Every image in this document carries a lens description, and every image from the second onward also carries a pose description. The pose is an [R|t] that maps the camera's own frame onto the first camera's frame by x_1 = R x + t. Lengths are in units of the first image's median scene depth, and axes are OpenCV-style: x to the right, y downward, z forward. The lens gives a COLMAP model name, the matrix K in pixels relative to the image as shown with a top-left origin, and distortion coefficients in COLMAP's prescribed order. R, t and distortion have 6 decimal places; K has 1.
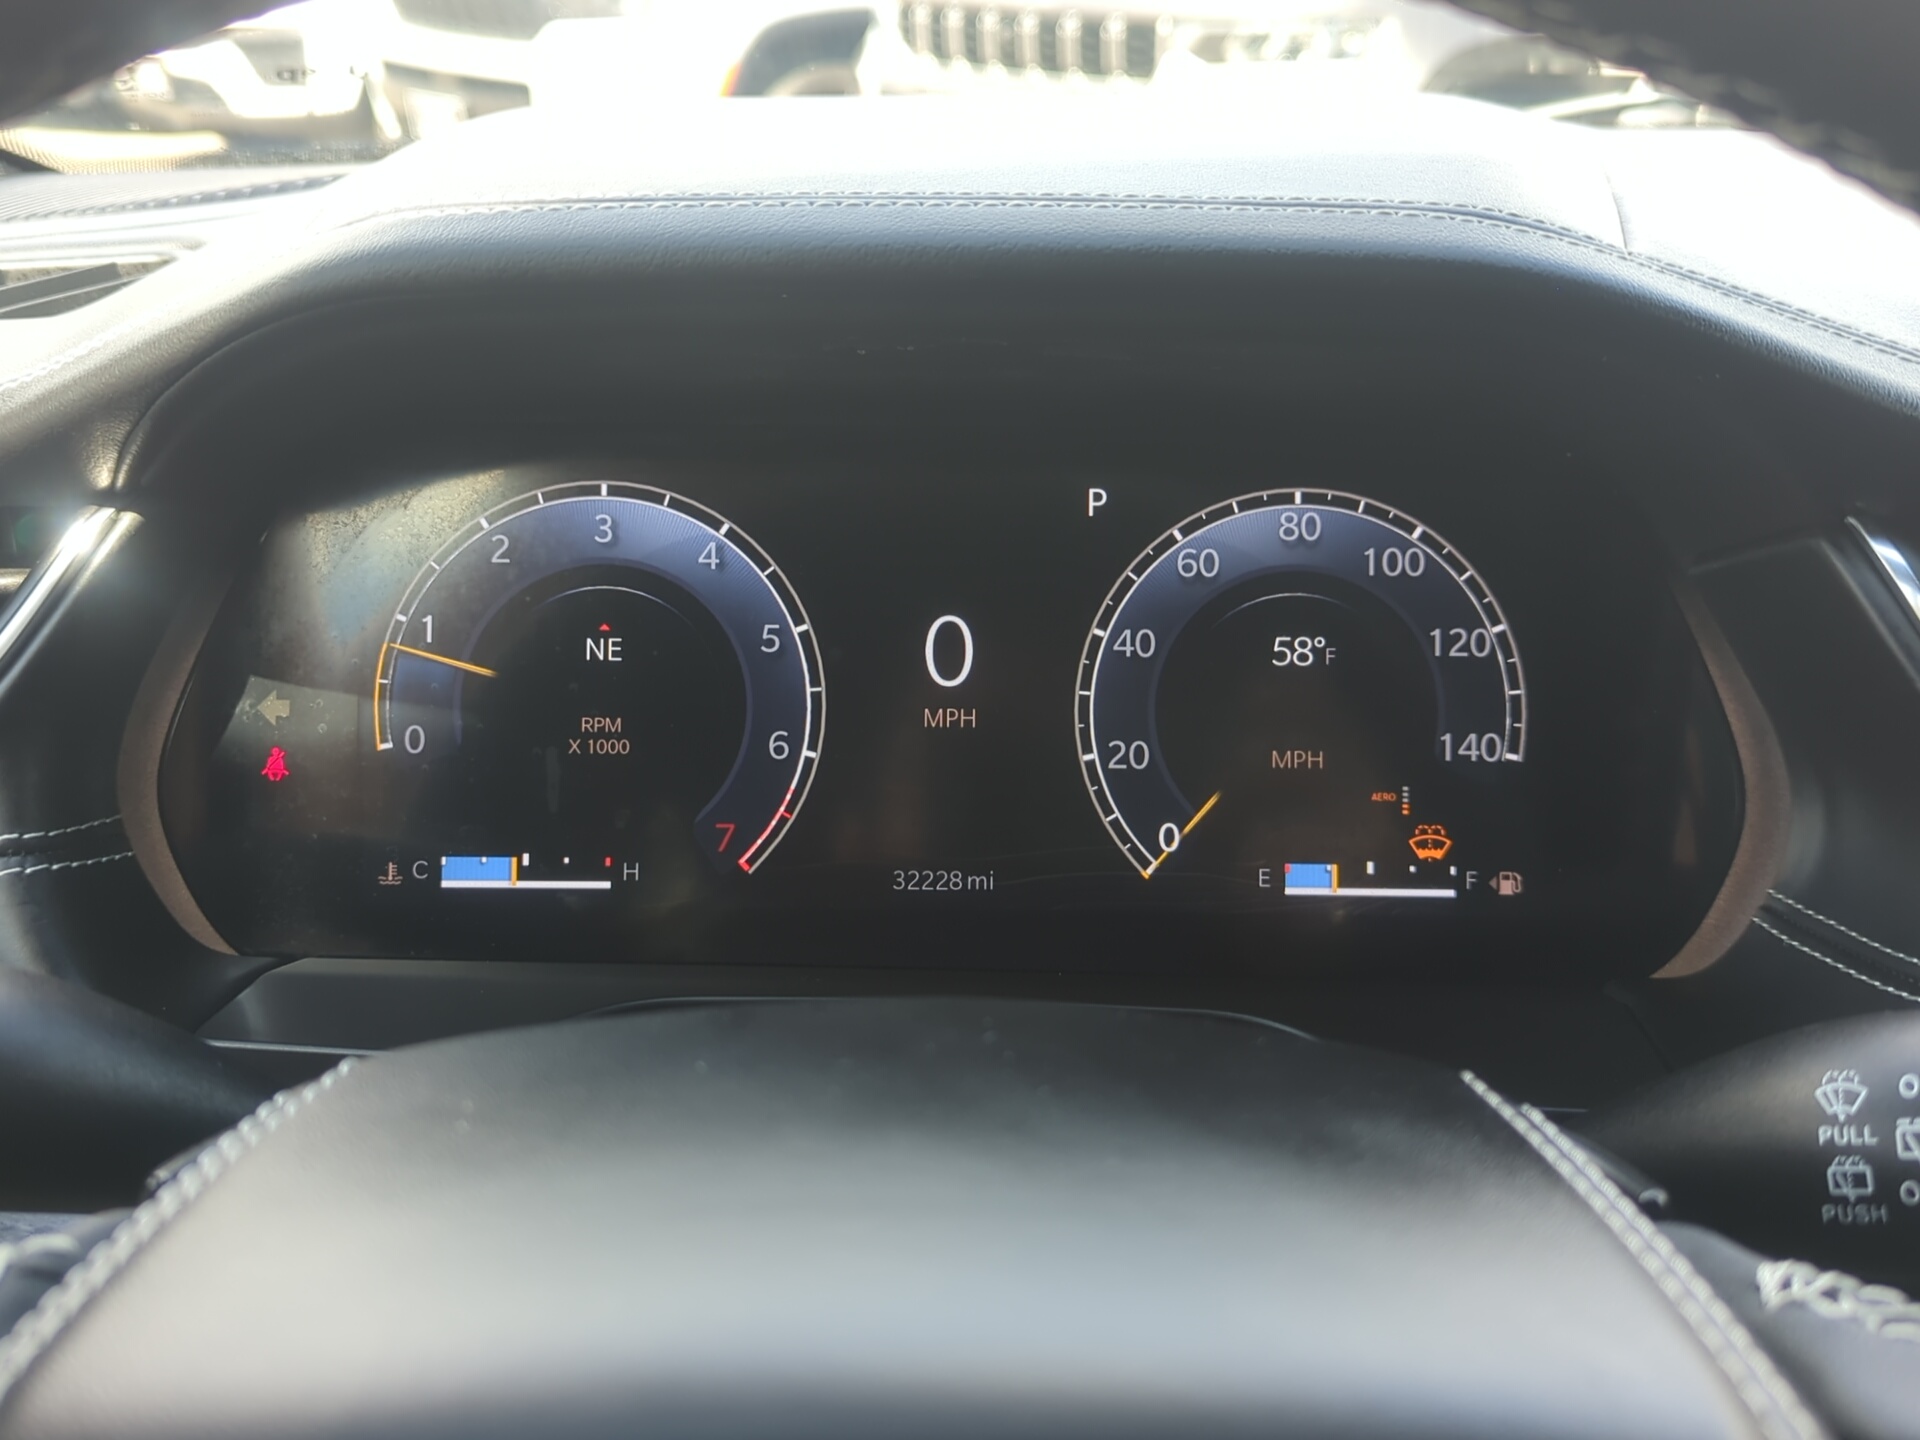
lens RADIAL K [[2171.3, 0, 969.1], [0, 2171.3, 673.8], [0, 0, 1]] dist [0.121312, -0.415692]
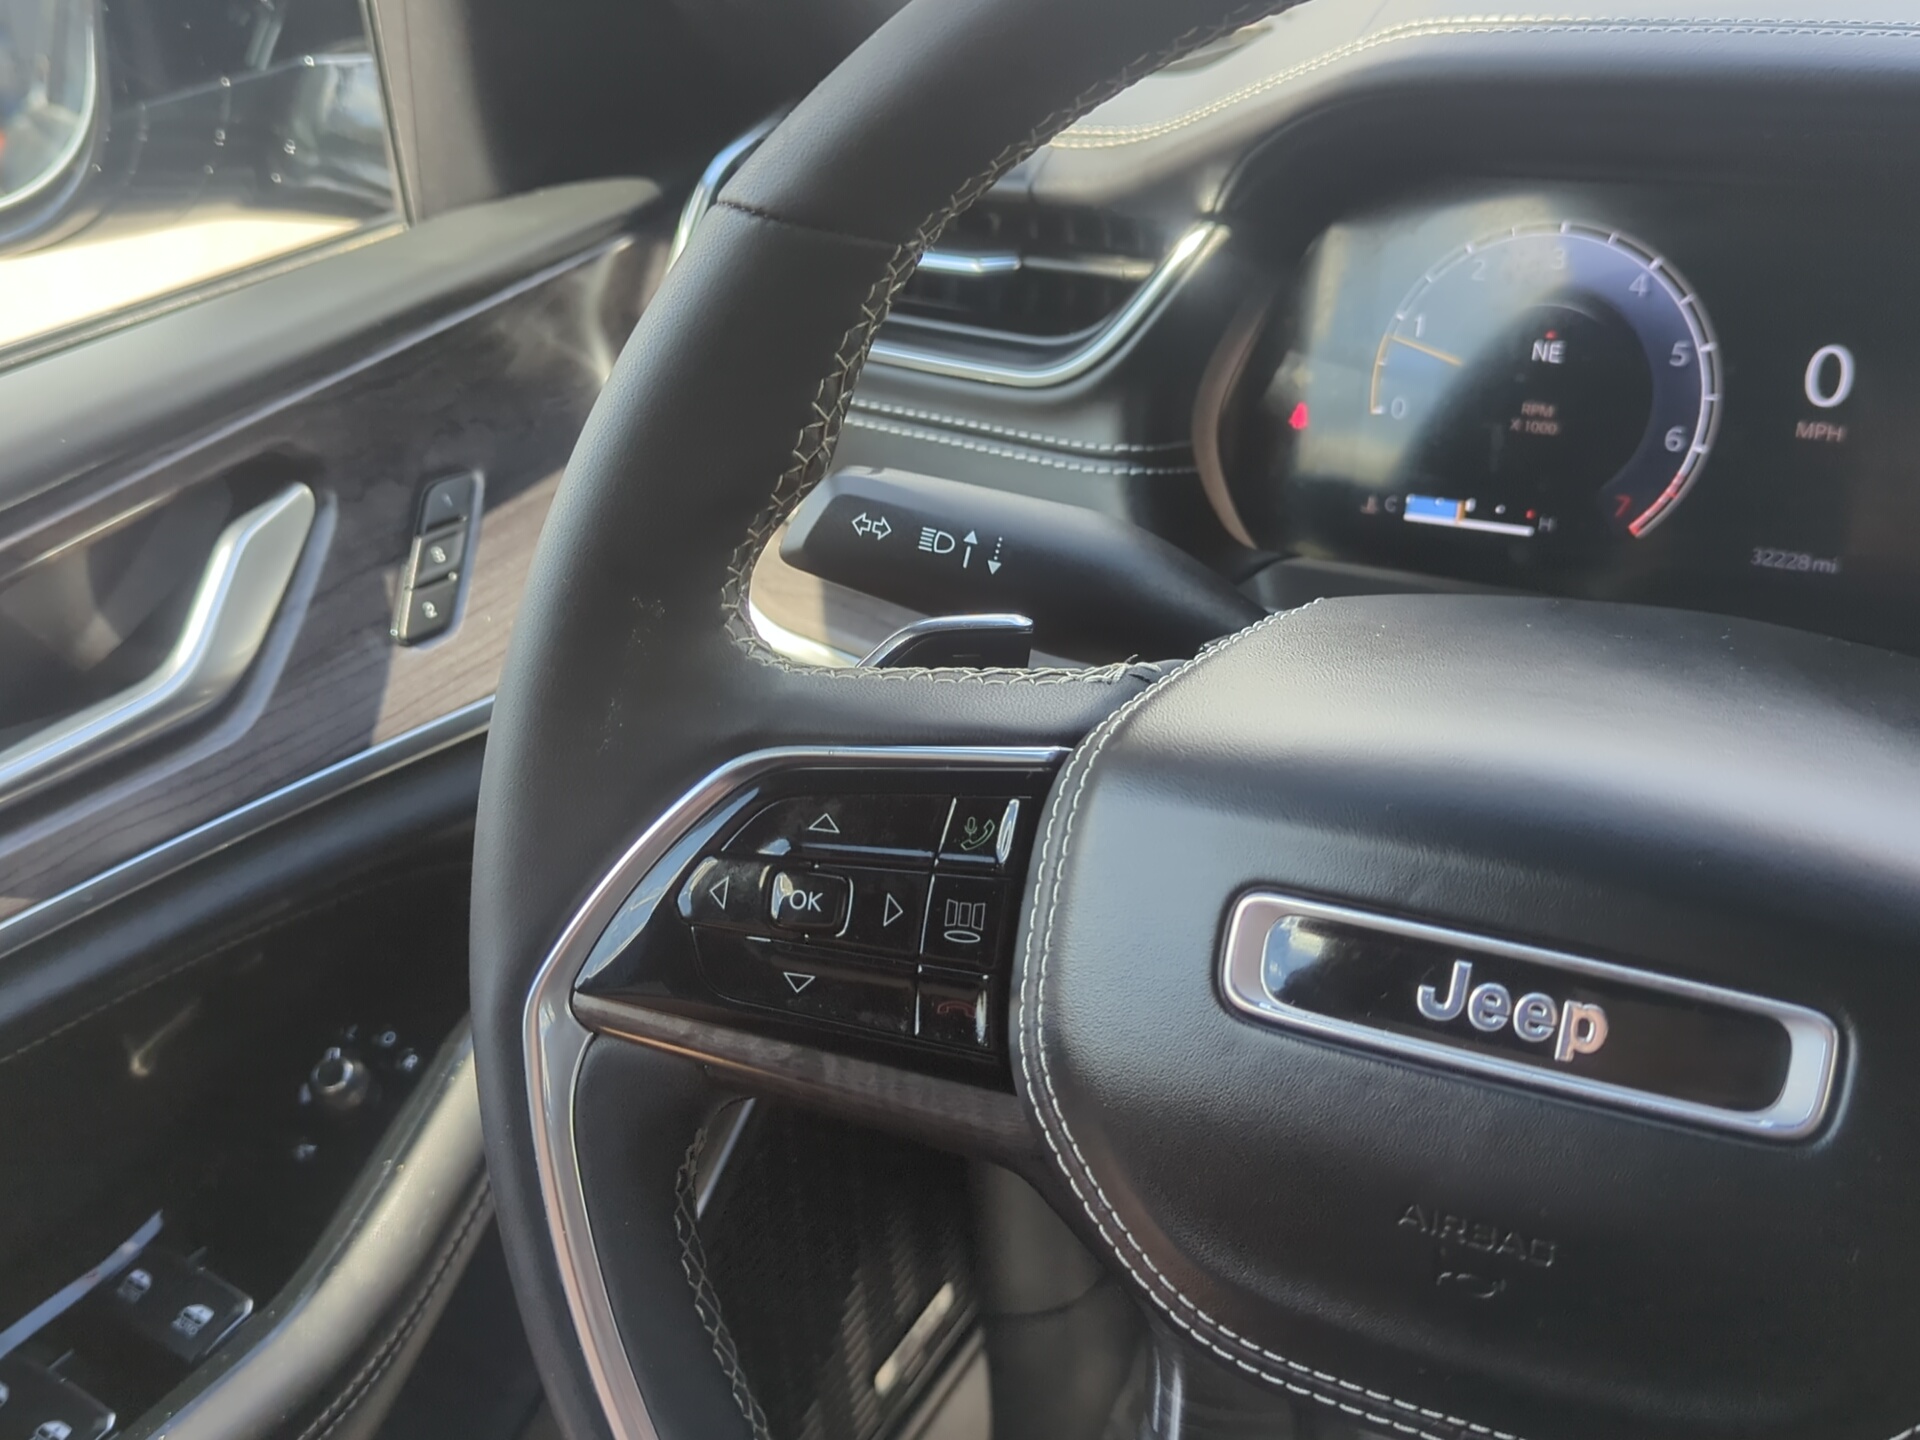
lens RADIAL K [[2137.5, 0, 1007.6], [0, 2137.5, 691.8], [0, 0, 1]] dist [0.177805, -0.664688]
pose [[0.898159, 0.151515, -0.412740, 0.107697], [-0.085637, 0.981053, 0.173786, -0.008647], [0.431251, -0.120742, 0.894116, -0.325334]]
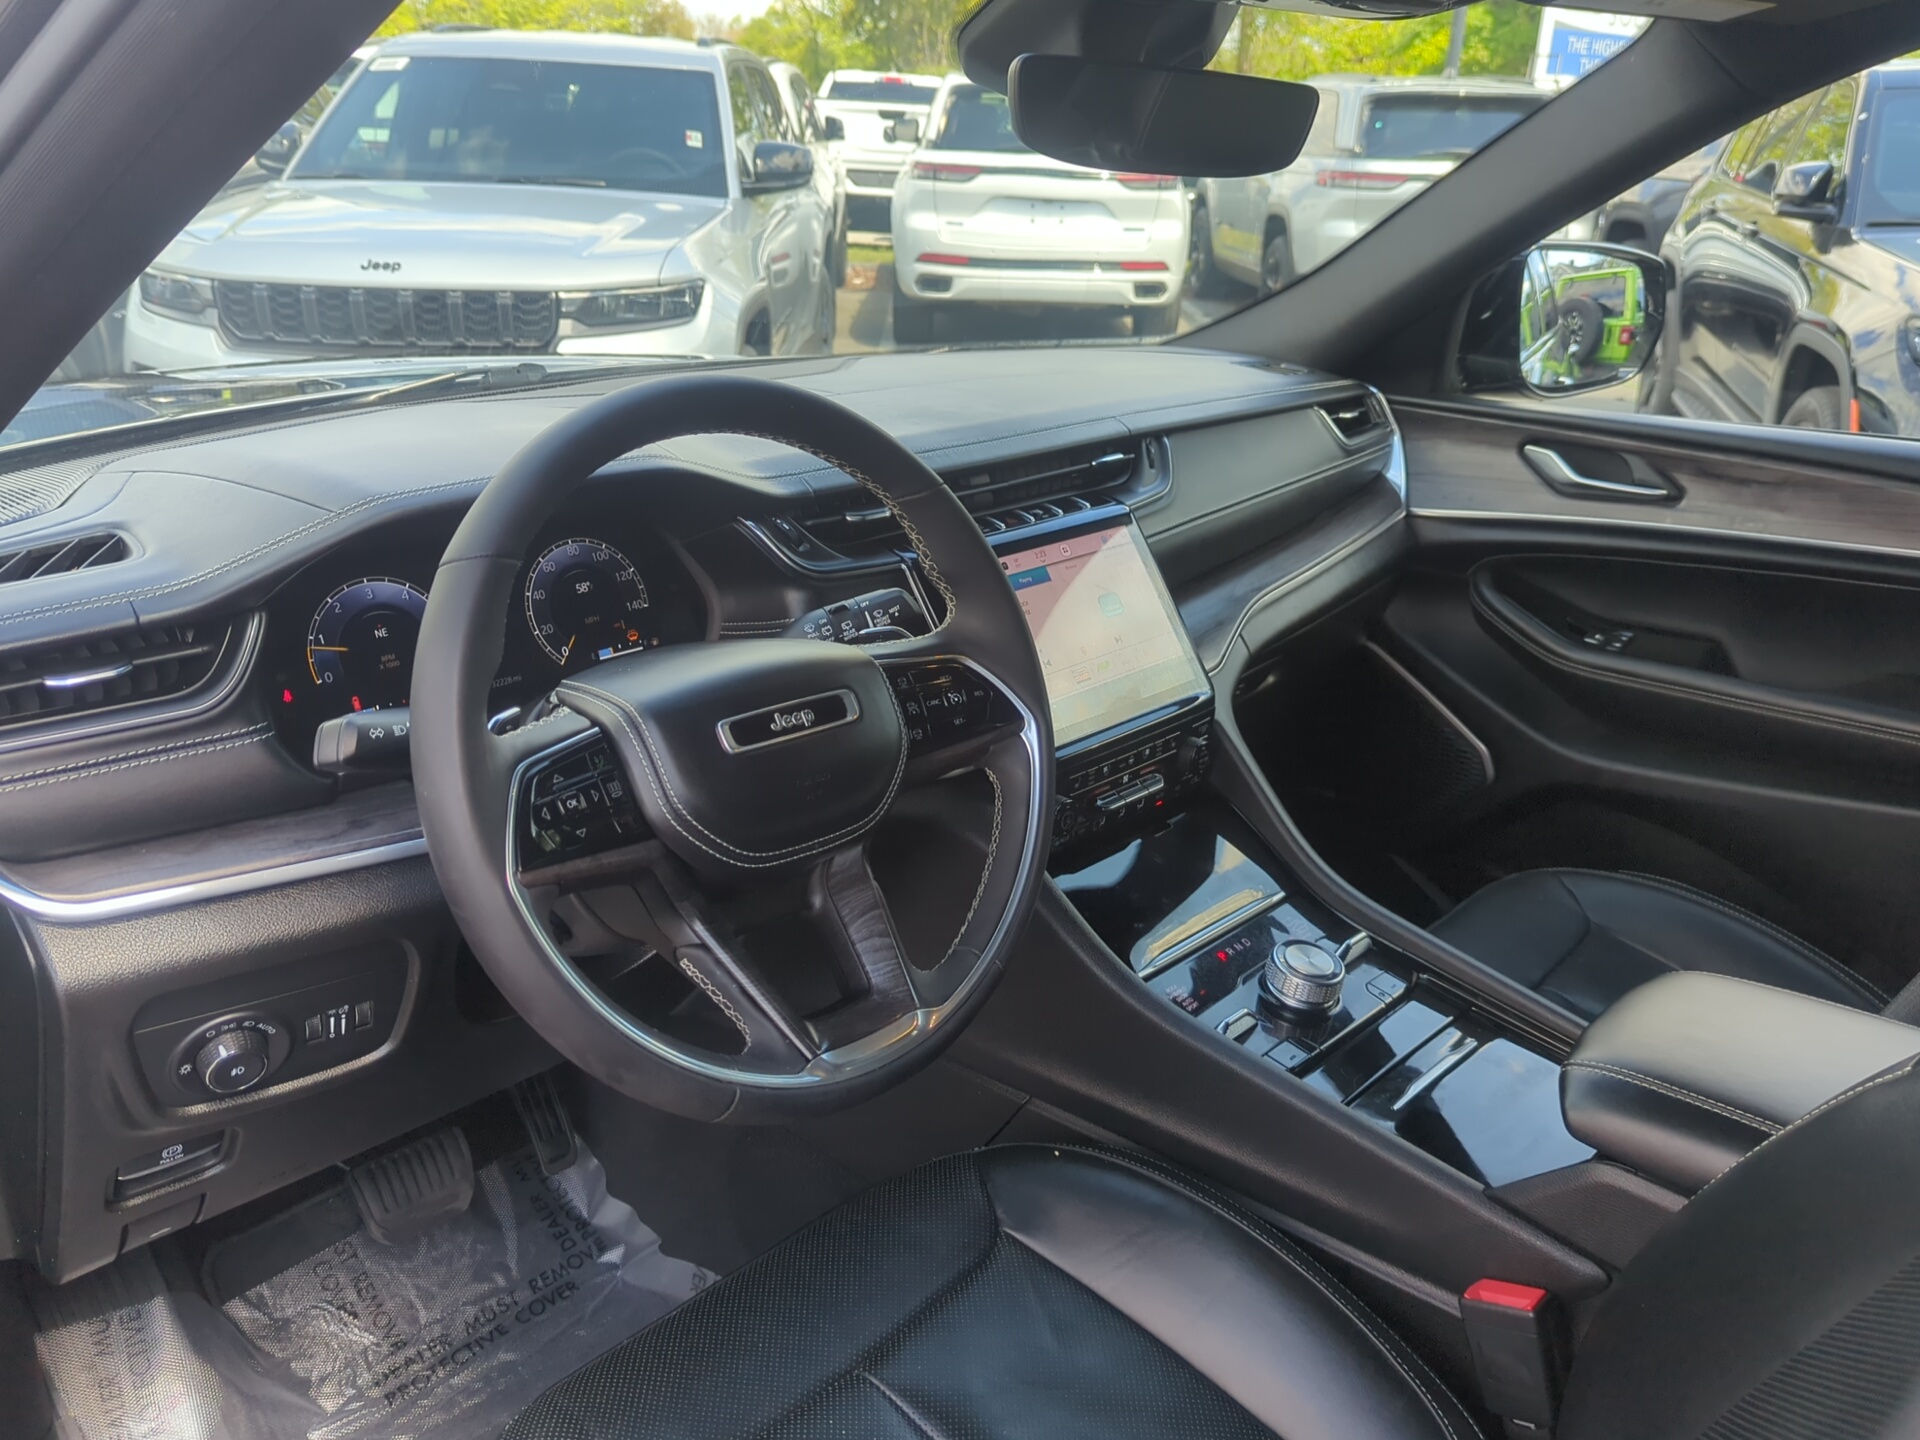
lens RADIAL K [[1554.7, 0, 978.5], [0, 1554.7, 698.4], [0, 0, 1]] dist [0.064330, -0.053311]
pose [[0.673639, -0.247006, 0.696562, -1.130364], [0.236048, 0.965040, 0.113929, 0.023505], [-0.700351, 0.087675, 0.708394, -1.071264]]
